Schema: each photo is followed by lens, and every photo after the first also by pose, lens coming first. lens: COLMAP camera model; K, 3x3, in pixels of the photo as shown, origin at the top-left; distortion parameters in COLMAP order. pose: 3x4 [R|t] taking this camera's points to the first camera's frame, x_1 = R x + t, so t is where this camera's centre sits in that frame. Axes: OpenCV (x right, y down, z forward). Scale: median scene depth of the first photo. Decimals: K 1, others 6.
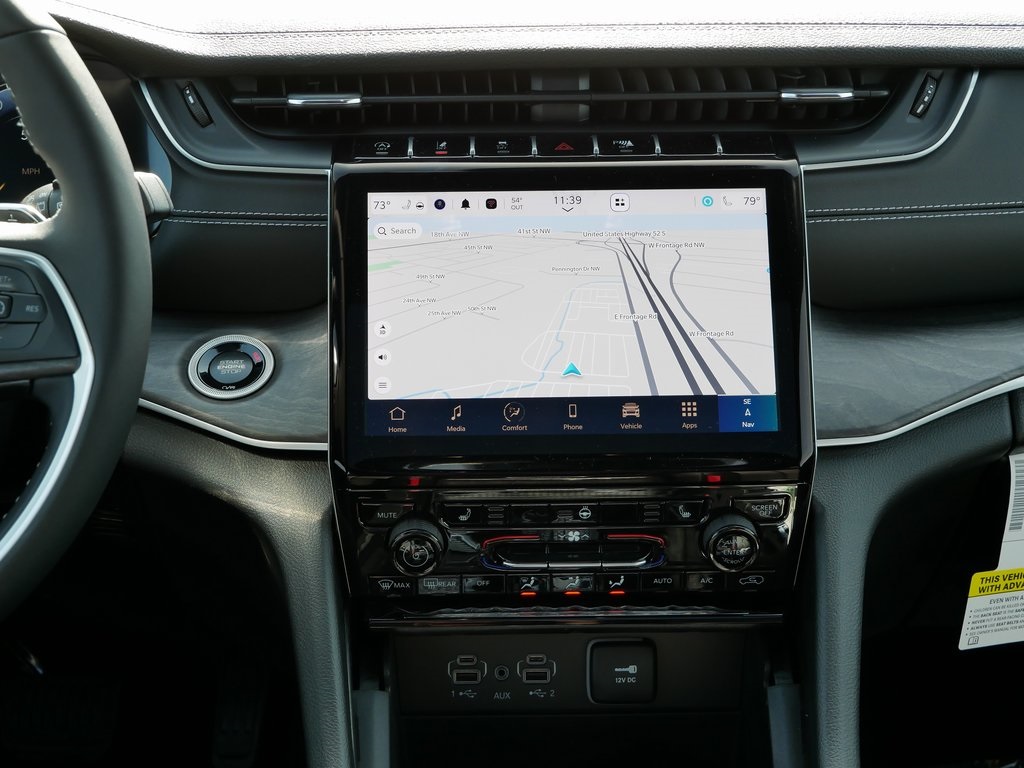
lens RADIAL K [[1745.1, 0, 513.0], [0, 1745.1, 382.0], [0, 0, 1]] dist [0.041259, 0.000000]
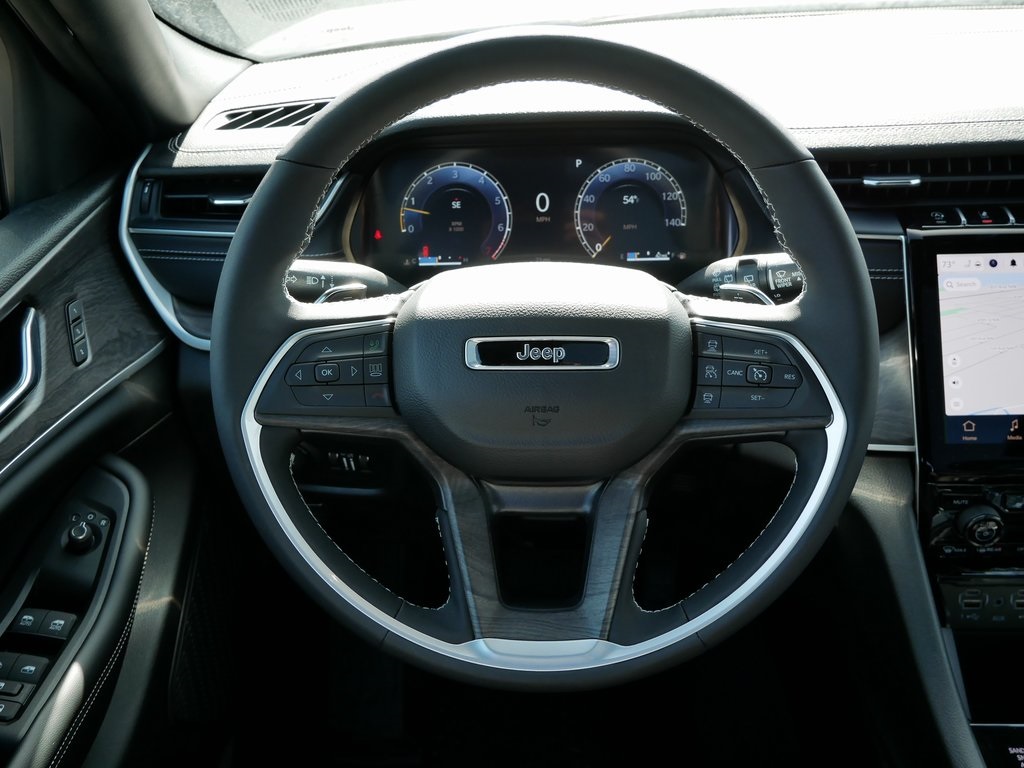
lens RADIAL K [[1118.1, 0, 515.0], [0, 1118.1, 384.1], [0, 0, 1]] dist [0.012395, 0.000000]
pose [[0.998648, 0.000440, -0.051989, -0.357049], [0.005109, 0.994294, 0.106555, -0.103209], [0.051739, -0.106676, 0.992947, 0.137525]]
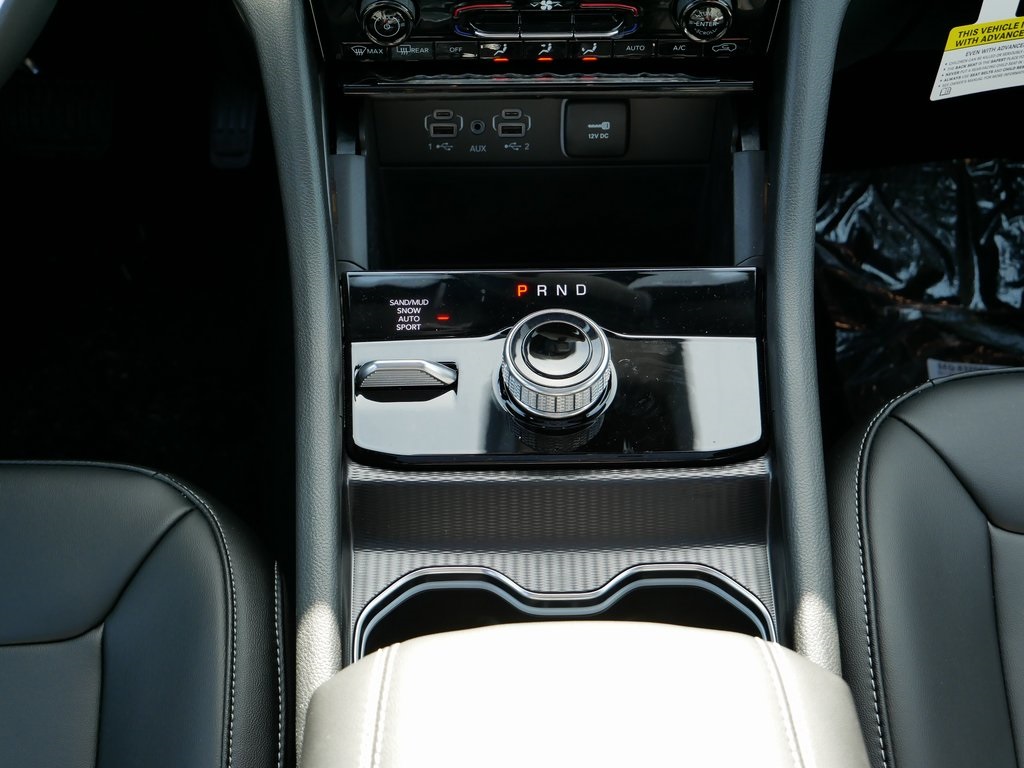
lens RADIAL K [[1745.1, 0, 515.6], [0, 1745.1, 378.8], [0, 0, 1]] dist [0.041259, 0.000000]
pose [[0.999949, 0.008015, -0.006161, 0.024525], [-0.005039, 0.923488, 0.383595, -0.094150], [0.008764, -0.383544, 0.923481, 0.001529]]
